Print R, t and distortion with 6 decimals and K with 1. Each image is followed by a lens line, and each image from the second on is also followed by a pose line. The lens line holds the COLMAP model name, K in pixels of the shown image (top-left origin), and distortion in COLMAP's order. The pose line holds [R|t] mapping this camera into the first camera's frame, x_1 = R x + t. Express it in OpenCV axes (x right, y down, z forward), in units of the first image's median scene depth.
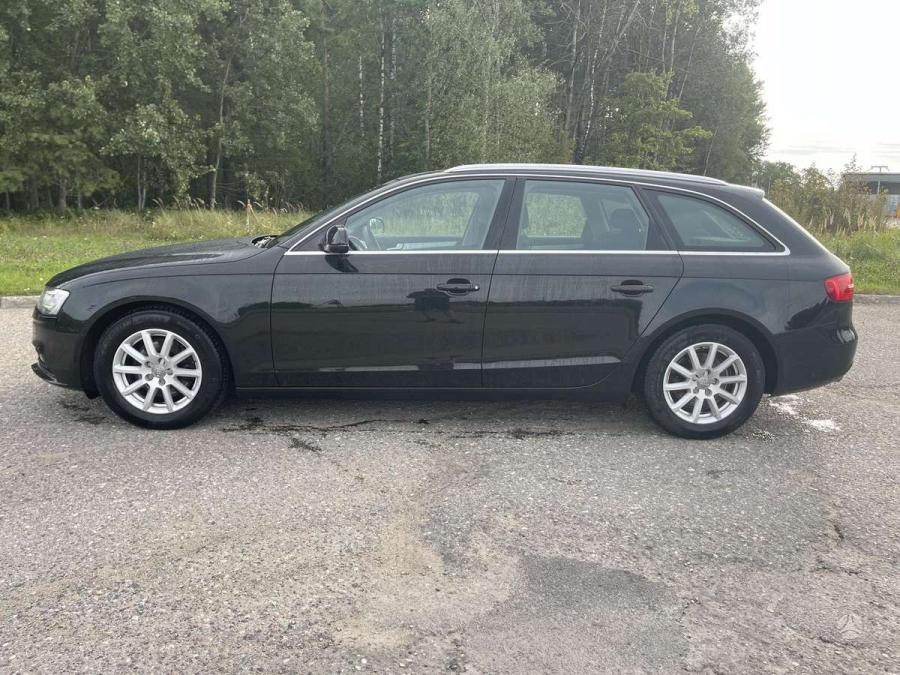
lens RADIAL K [[681.5, 0, 450.9], [0, 681.5, 339.9], [0, 0, 1]] dist [0.085101, -0.116528]
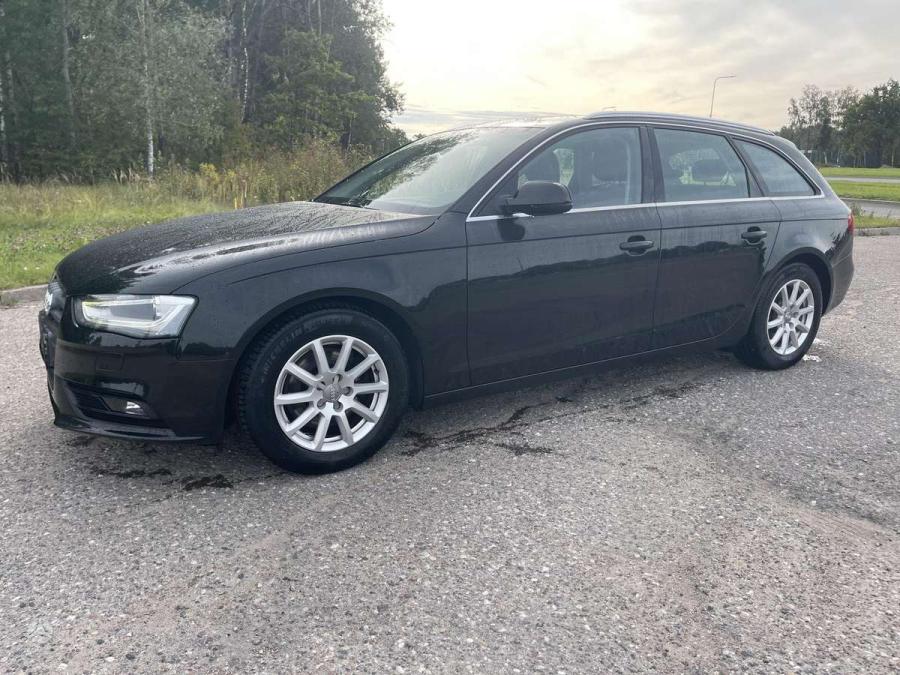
lens RADIAL K [[681.5, 0, 451.1], [0, 681.5, 338.3], [0, 0, 1]] dist [0.085101, -0.116528]
pose [[0.863570, -0.138923, 0.484713, -0.642267], [0.116341, 0.990256, 0.076542, -0.051053], [-0.490623, -0.009707, 0.871318, 0.304019]]
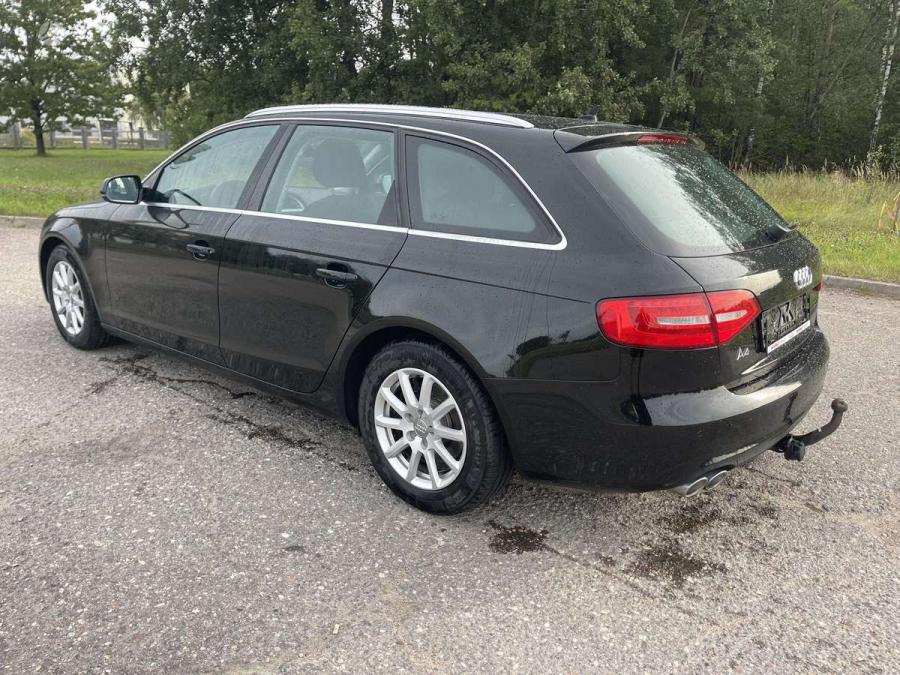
lens RADIAL K [[681.5, 0, 455.7], [0, 681.5, 340.8], [0, 0, 1]] dist [0.085101, -0.116528]
pose [[0.746453, 0.176207, -0.641684, 0.809428], [-0.141499, 0.984281, 0.105683, -0.097098], [0.650220, 0.011911, 0.759653, 0.516870]]
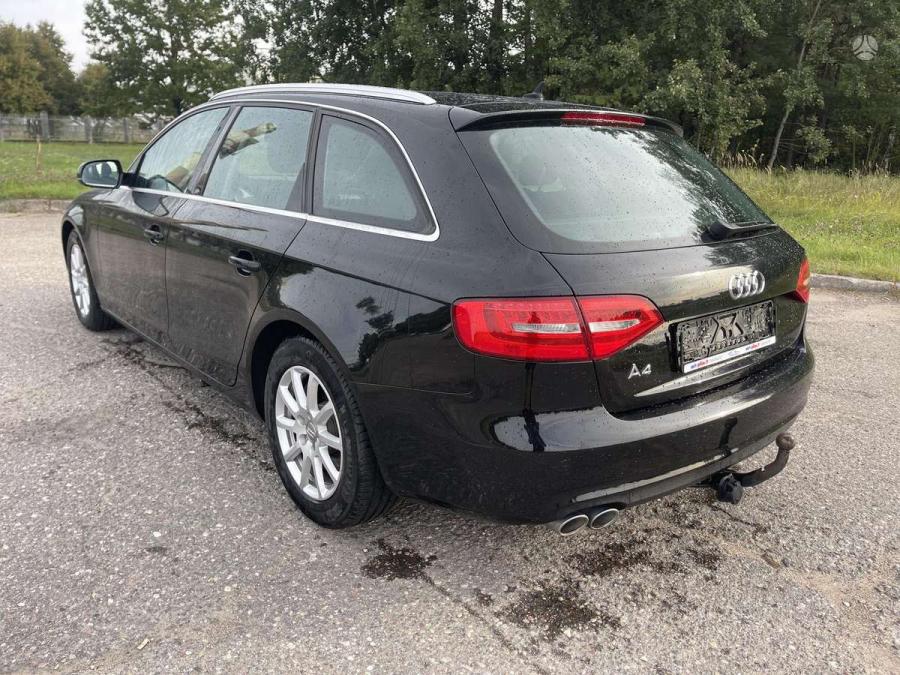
lens RADIAL K [[681.5, 0, 456.0], [0, 681.5, 340.4], [0, 0, 1]] dist [0.085101, -0.116528]
pose [[0.621483, 0.212822, -0.753966, 0.899337], [-0.172737, 0.975935, 0.133092, -0.122727], [0.764147, 0.047523, 0.643289, 0.702415]]
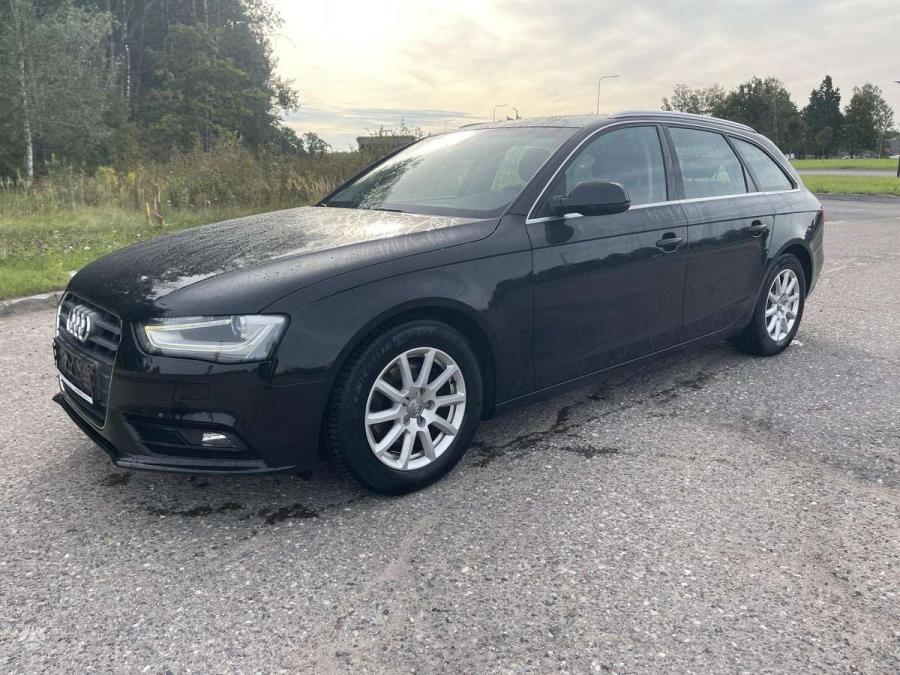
lens RADIAL K [[681.5, 0, 453.2], [0, 681.5, 338.5], [0, 0, 1]] dist [0.085101, -0.116528]
pose [[0.773444, -0.184010, 0.606568, -0.780460], [0.155673, 0.982771, 0.099635, -0.084159], [-0.614451, 0.017364, 0.788764, 0.423738]]
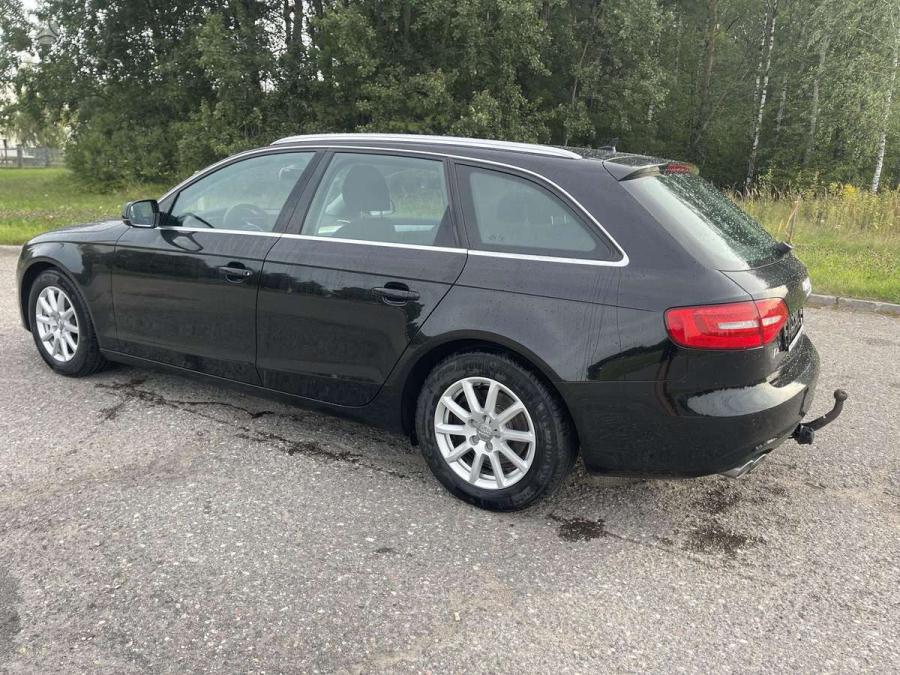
lens RADIAL K [[681.5, 0, 456.2], [0, 681.5, 339.0], [0, 0, 1]] dist [0.085101, -0.116528]
pose [[0.835473, 0.133350, -0.533107, 0.717227], [-0.121099, 0.990939, 0.058088, -0.074006], [0.536023, 0.016028, 0.844051, 0.374589]]
